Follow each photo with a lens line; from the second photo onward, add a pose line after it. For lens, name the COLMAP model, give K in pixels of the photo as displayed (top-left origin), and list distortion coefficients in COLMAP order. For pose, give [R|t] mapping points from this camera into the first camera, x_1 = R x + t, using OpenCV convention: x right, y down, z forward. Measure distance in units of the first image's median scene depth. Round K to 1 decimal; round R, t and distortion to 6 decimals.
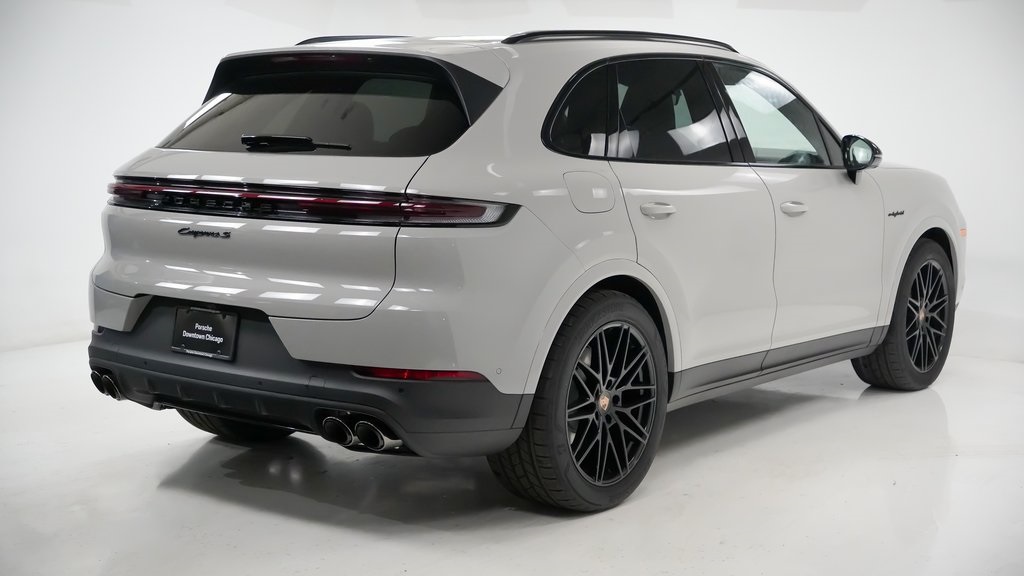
lens RADIAL K [[1526.5, 0, 510.1], [0, 1526.5, 286.8], [0, 0, 1]] dist [-0.042201, 0.000000]
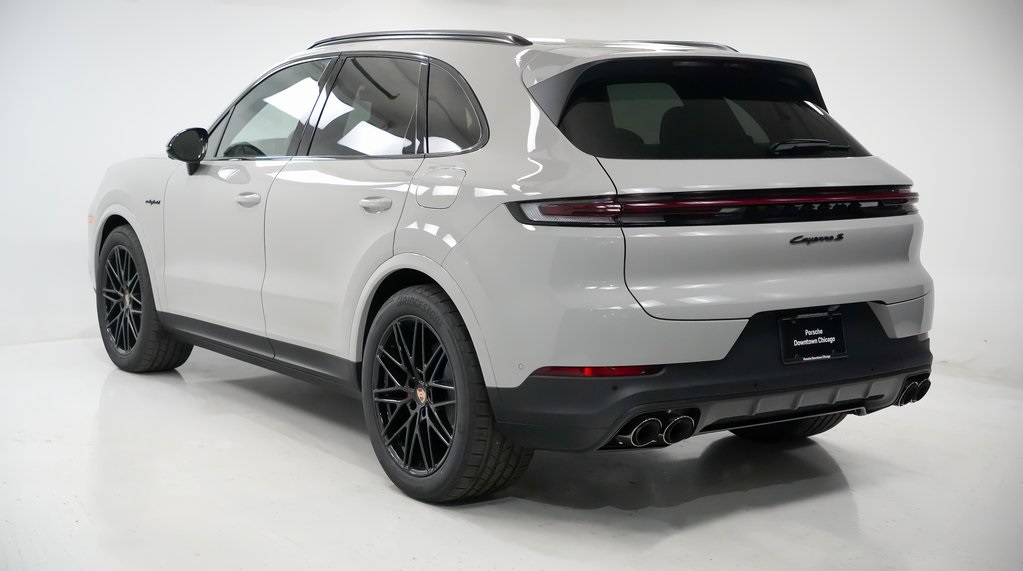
lens RADIAL K [[1396.0, 0, 512.2], [0, 1396.0, 284.2], [0, 0, 1]] dist [0.027694, 0.000000]
pose [[0.312986, -0.124797, 0.941523, -1.125056], [0.104801, 0.989814, 0.096359, -0.114296], [-0.943958, 0.068514, 0.322877, 0.879754]]
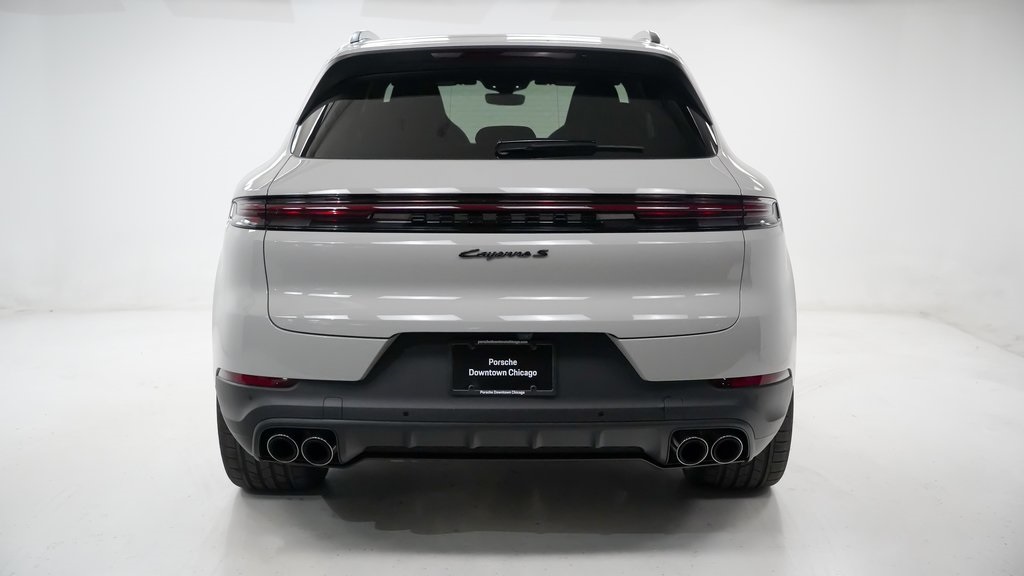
lens RADIAL K [[1179.0, 0, 511.2], [0, 1179.0, 288.8], [0, 0, 1]] dist [-0.152155, 0.000000]
pose [[0.801032, -0.102555, 0.589771, -0.585029], [0.080206, 0.994719, 0.064034, -0.057216], [-0.593223, -0.003990, 0.805028, 0.451686]]
